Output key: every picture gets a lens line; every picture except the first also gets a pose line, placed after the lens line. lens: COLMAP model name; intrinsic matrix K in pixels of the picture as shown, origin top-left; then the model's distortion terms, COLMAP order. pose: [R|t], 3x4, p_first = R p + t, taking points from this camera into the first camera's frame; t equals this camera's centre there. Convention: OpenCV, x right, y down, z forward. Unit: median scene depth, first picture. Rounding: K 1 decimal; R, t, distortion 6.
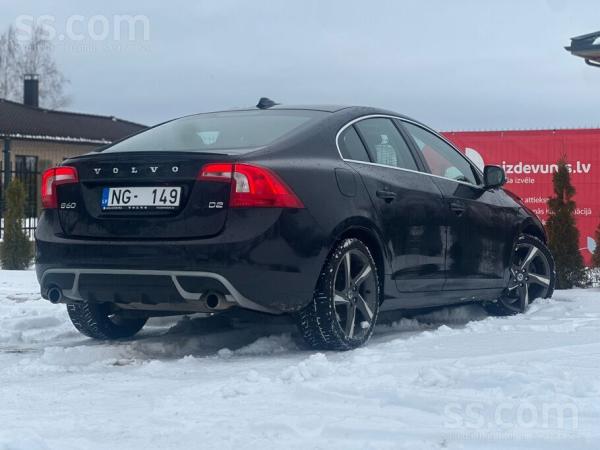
lens RADIAL K [[1339.3, 0, 300.0], [0, 1339.3, 225.0], [0, 0, 1]] dist [0.036611, 0.441512]
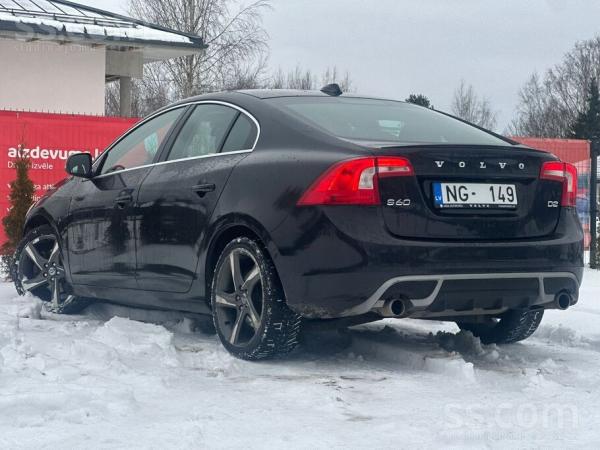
lens RADIAL K [[1428.0, 0, 300.0], [0, 1428.0, 225.0], [0, 0, 1]] dist [0.076253, 0.124006]
pose [[0.471871, -0.009769, 0.881613, -1.043823], [-0.005333, 0.999889, 0.013933, -0.012752], [-0.881651, -0.011276, 0.471767, 0.642073]]
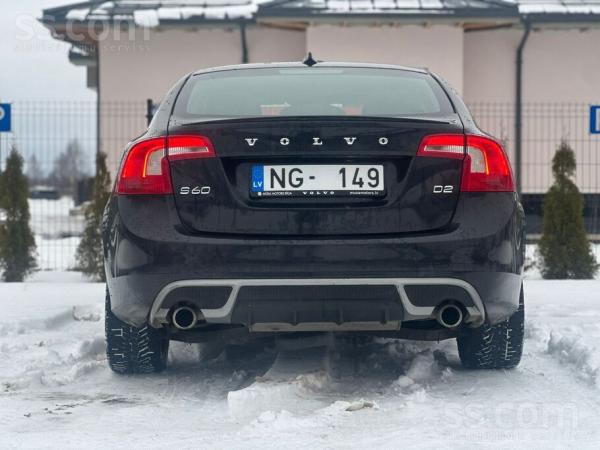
lens RADIAL K [[1339.3, 0, 300.0], [0, 1339.3, 225.0], [0, 0, 1]] dist [0.036611, 0.441512]
pose [[0.867702, -0.016403, 0.496815, -0.490885], [0.008921, 0.999808, 0.017430, -0.008299], [-0.497005, -0.010692, 0.867682, 0.370449]]
